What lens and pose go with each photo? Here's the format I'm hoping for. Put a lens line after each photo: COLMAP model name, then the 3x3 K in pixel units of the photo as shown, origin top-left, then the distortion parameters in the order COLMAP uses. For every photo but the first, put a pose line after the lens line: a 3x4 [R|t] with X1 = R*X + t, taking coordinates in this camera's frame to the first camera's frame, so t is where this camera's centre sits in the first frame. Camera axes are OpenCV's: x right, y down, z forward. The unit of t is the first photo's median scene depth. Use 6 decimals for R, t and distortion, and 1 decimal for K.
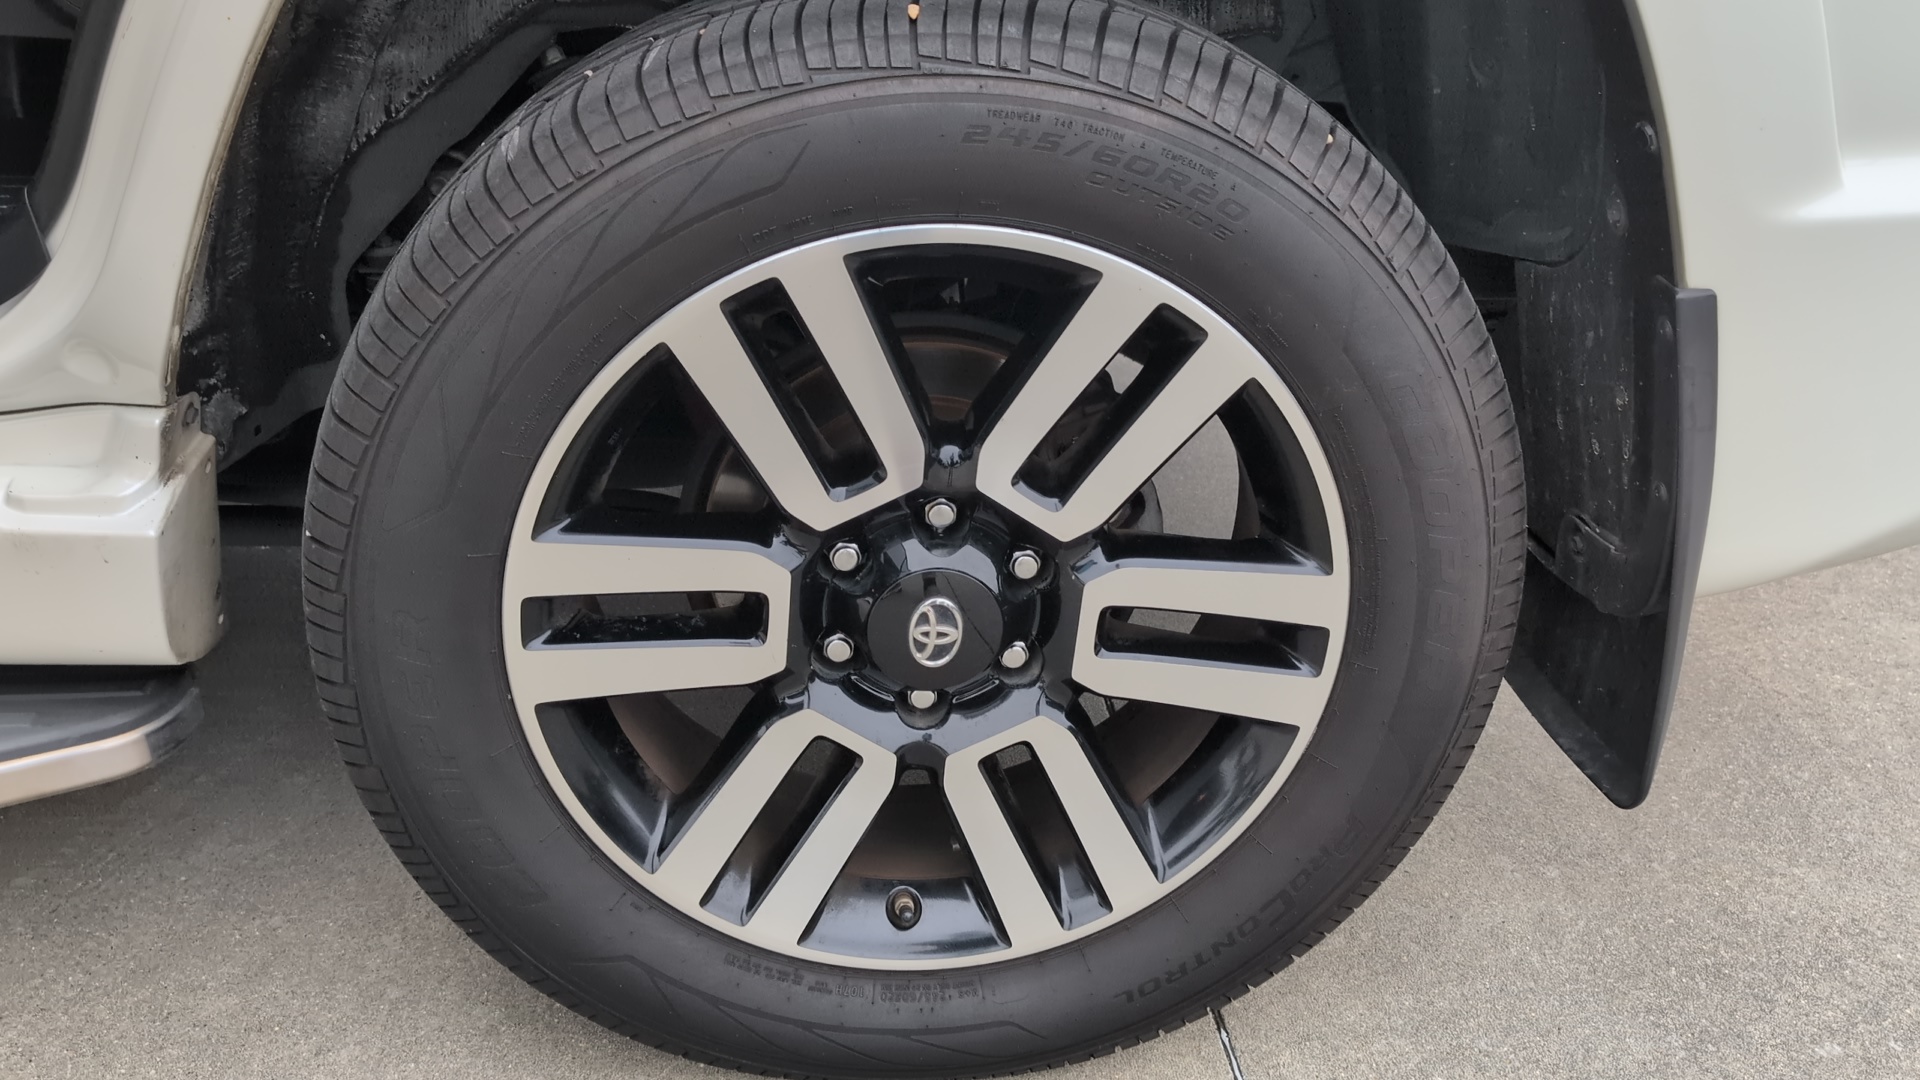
lens RADIAL K [[1619.4, 0, 960.0], [0, 1619.4, 540.0], [0, 0, 1]] dist [0.054519, -0.082030]
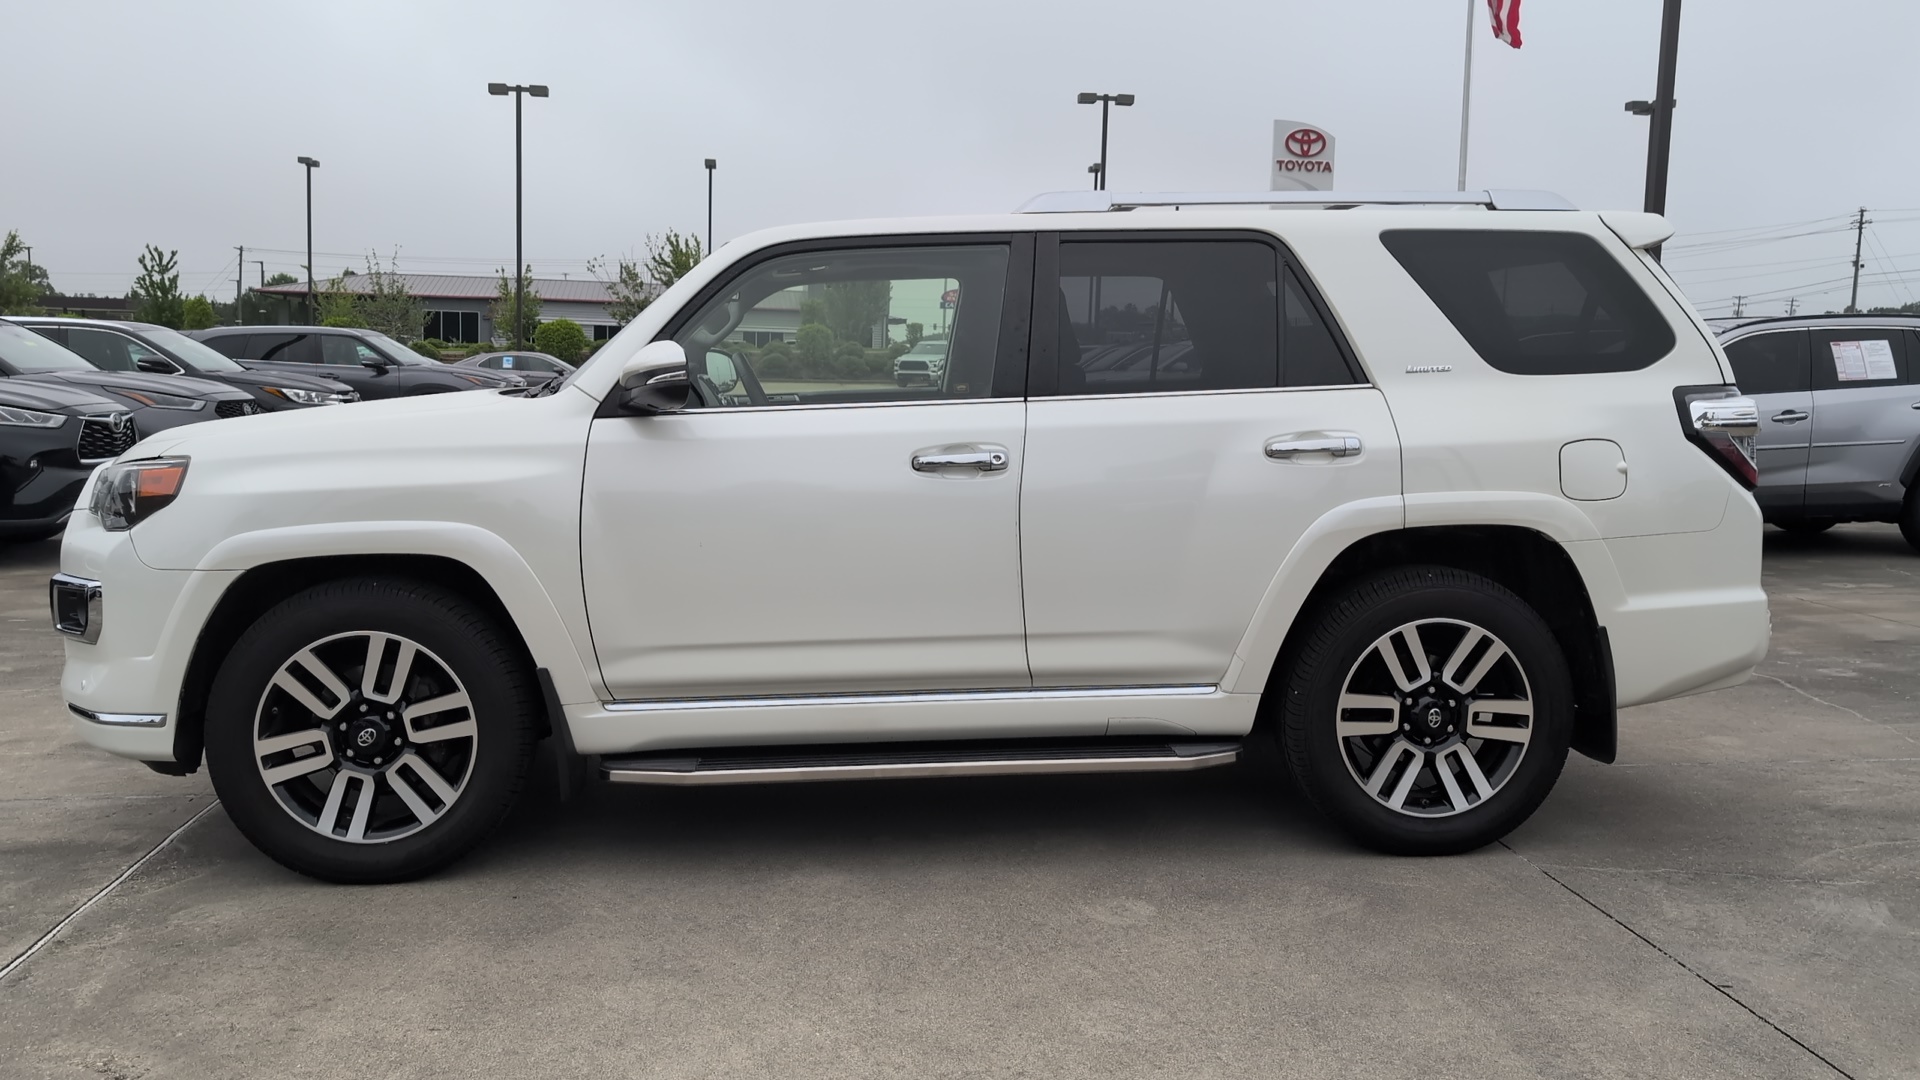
lens RADIAL K [[1619.4, 0, 960.0], [0, 1619.4, 540.0], [0, 0, 1]] dist [0.054519, -0.082030]
pose [[0.998872, -0.046241, -0.010761, -1.160234], [0.039757, 0.938576, -0.342776, 1.007614], [0.025950, 0.341961, 0.939356, -3.093762]]
